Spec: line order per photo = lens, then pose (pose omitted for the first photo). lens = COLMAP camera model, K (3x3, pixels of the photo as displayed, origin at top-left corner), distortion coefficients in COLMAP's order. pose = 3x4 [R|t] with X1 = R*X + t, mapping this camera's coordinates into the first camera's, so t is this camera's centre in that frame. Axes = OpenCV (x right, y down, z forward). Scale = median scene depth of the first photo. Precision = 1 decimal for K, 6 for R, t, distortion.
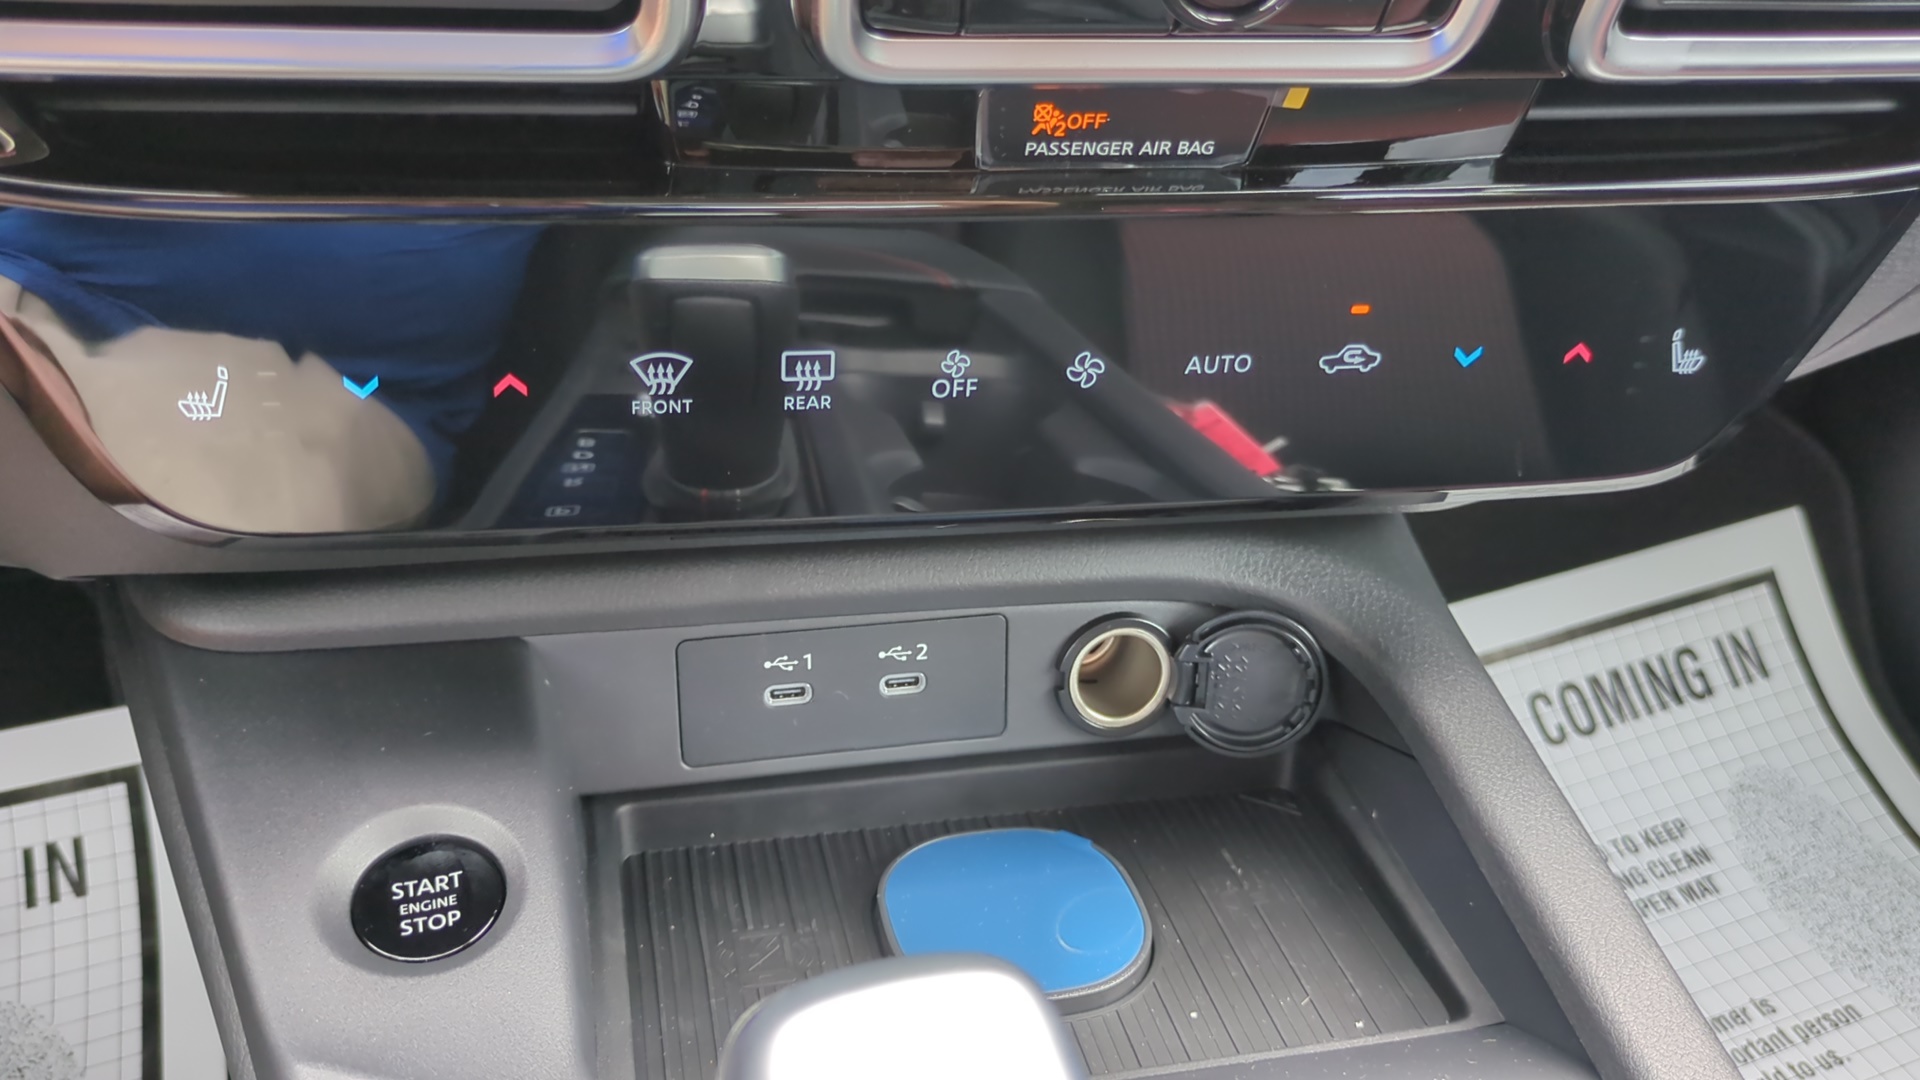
lens RADIAL K [[1613.6, 0, 960.0], [0, 1613.6, 540.0], [0, 0, 1]] dist [-0.012712, -0.013171]
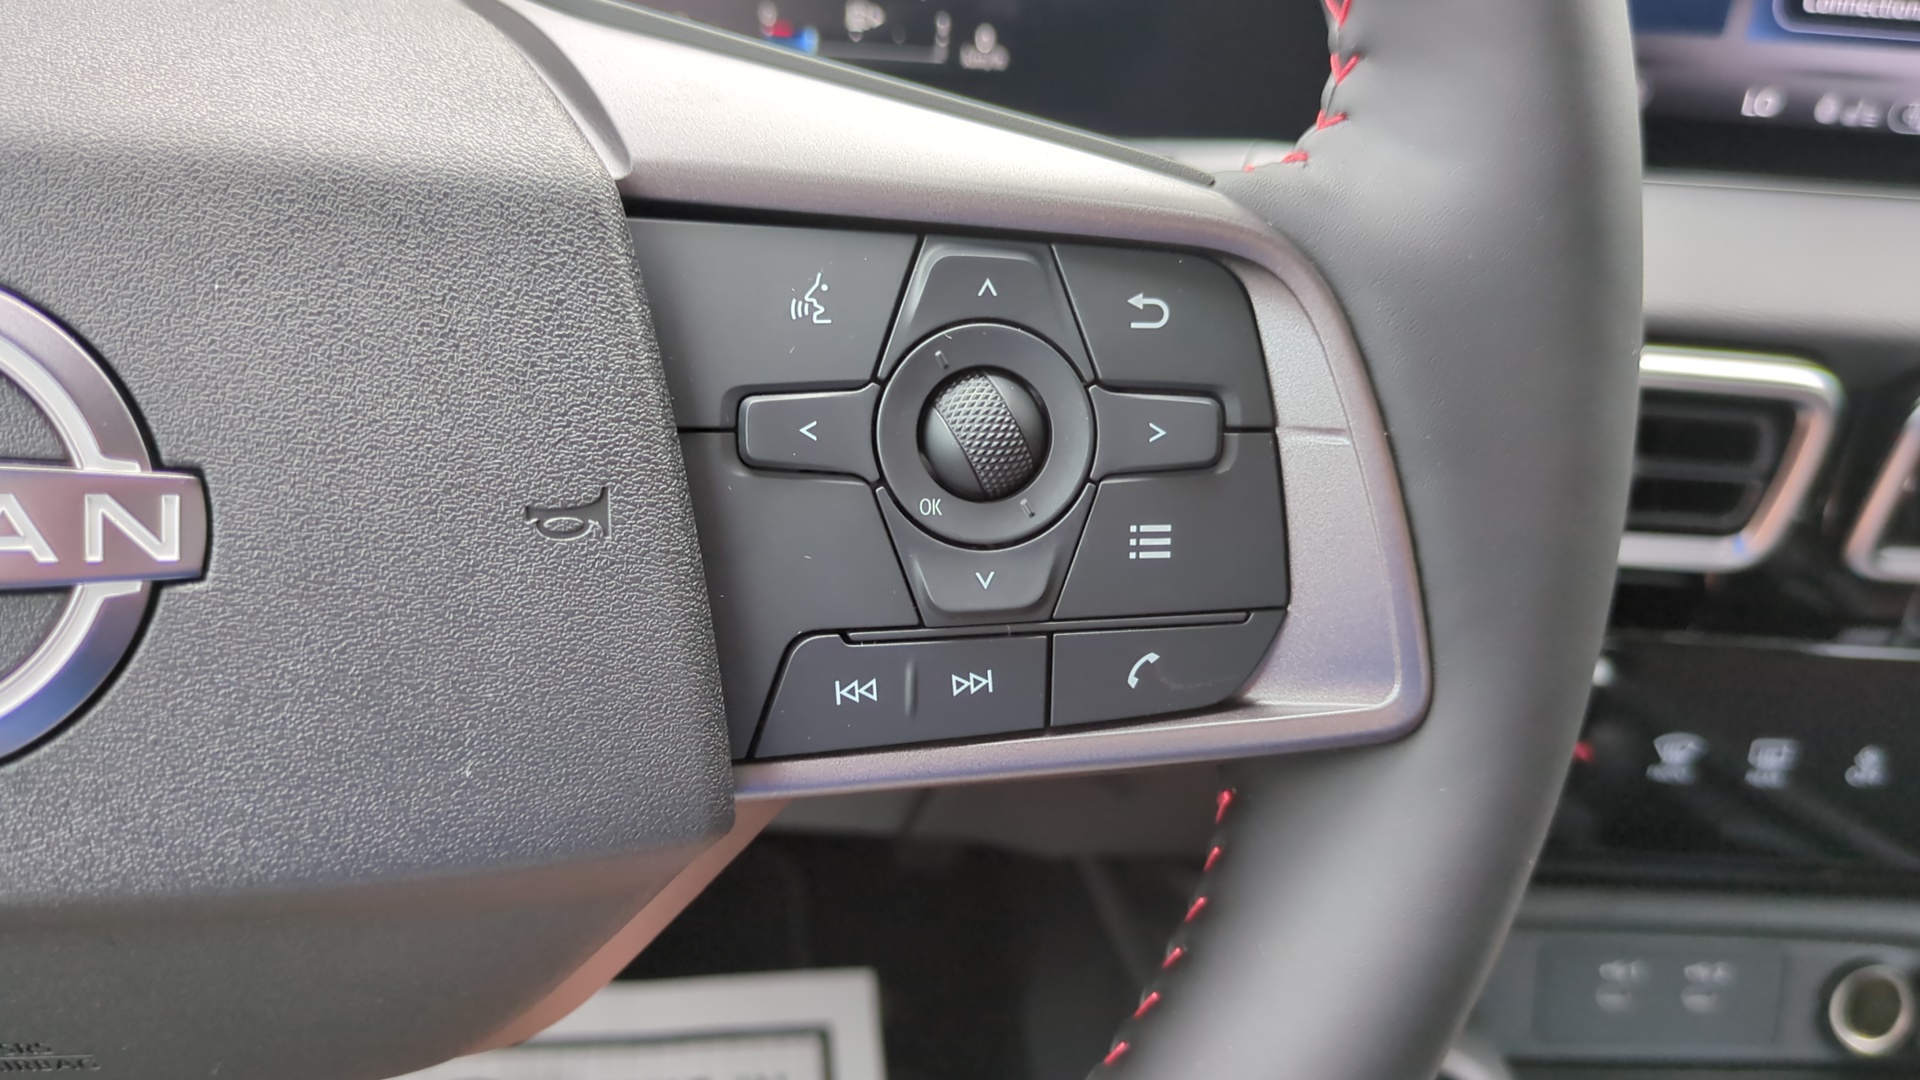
lens RADIAL K [[1613.6, 0, 960.0], [0, 1613.6, 540.0], [0, 0, 1]] dist [-0.012712, -0.013171]
pose [[0.984475, 0.059222, -0.165233, -0.199752], [-0.093379, 0.973803, -0.207335, 0.025223], [0.148626, 0.219545, 0.964215, -0.188528]]
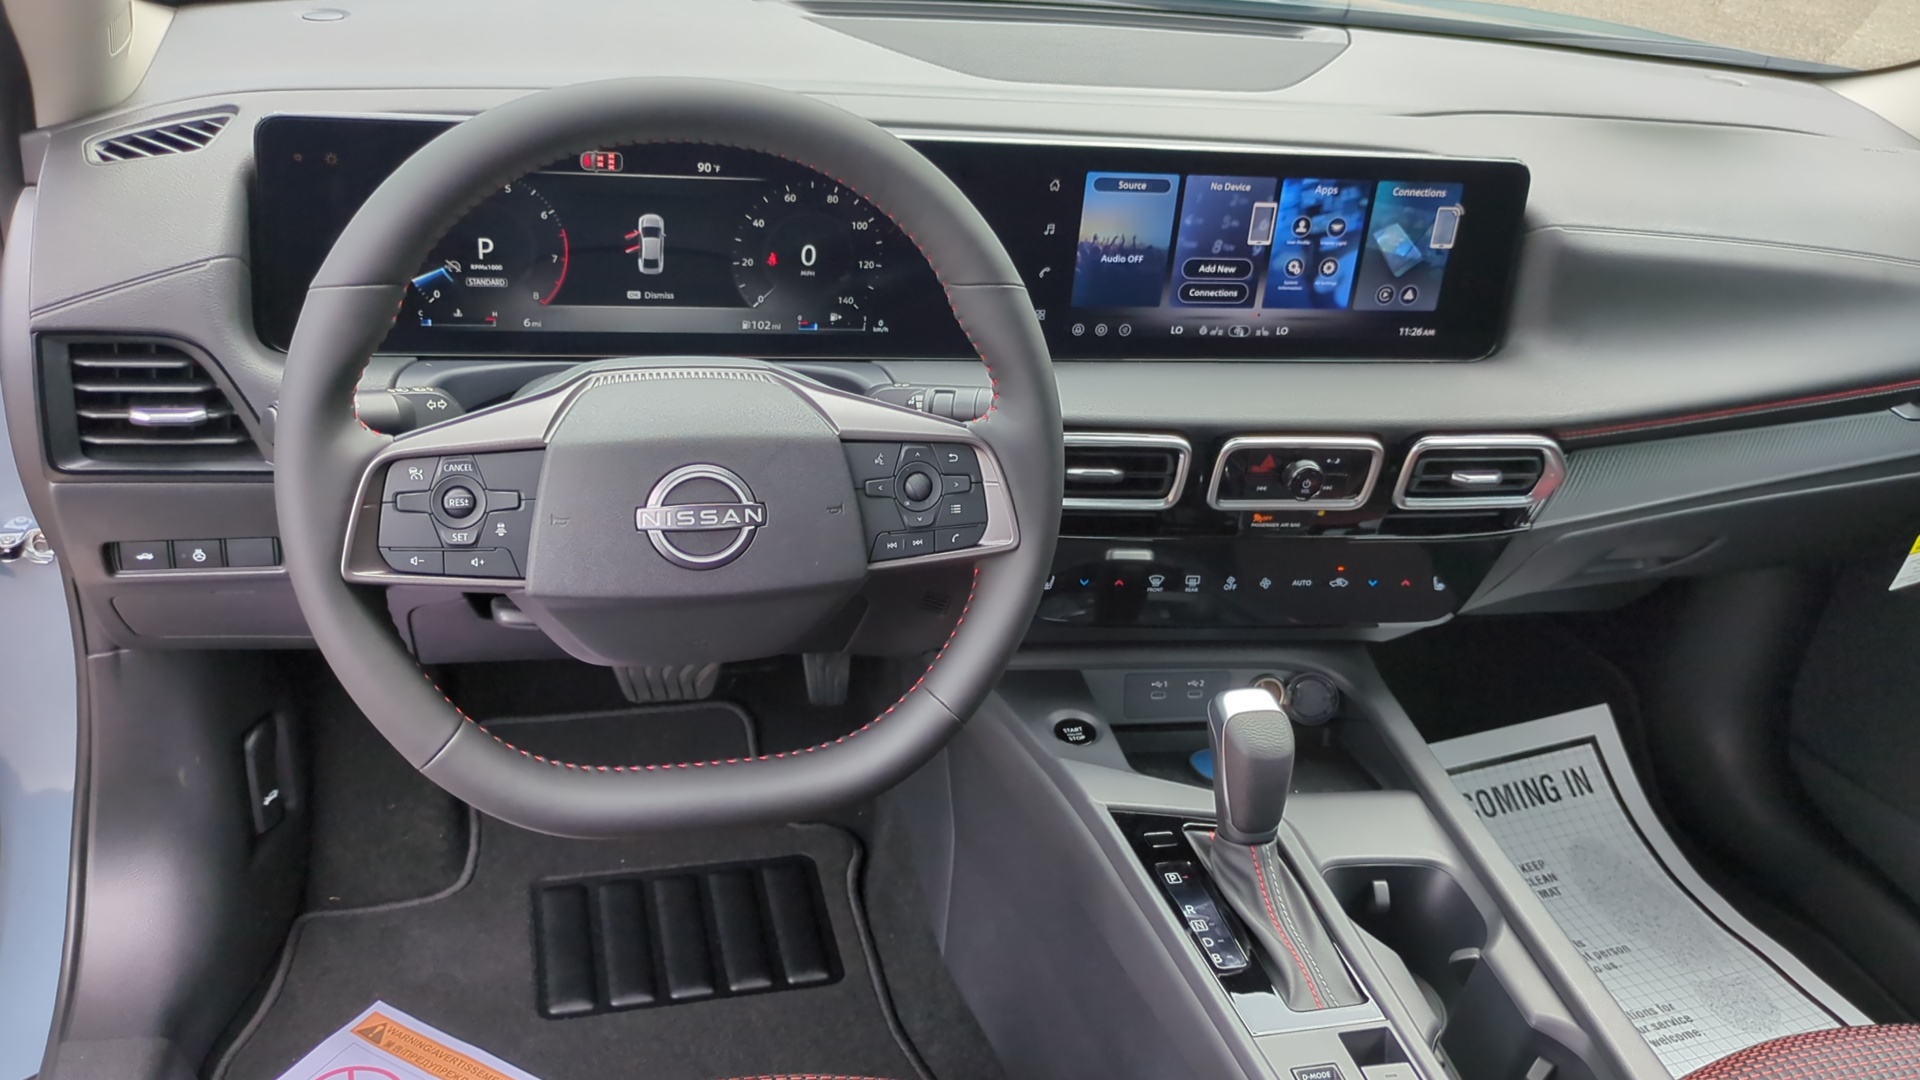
lens RADIAL K [[1613.6, 0, 960.0], [0, 1613.6, 540.0], [0, 0, 1]] dist [-0.012712, -0.013171]
pose [[0.999358, 0.015678, -0.032201, -0.176222], [-0.021743, 0.980034, -0.197637, 0.189130], [0.028460, 0.198210, 0.979746, -0.926785]]
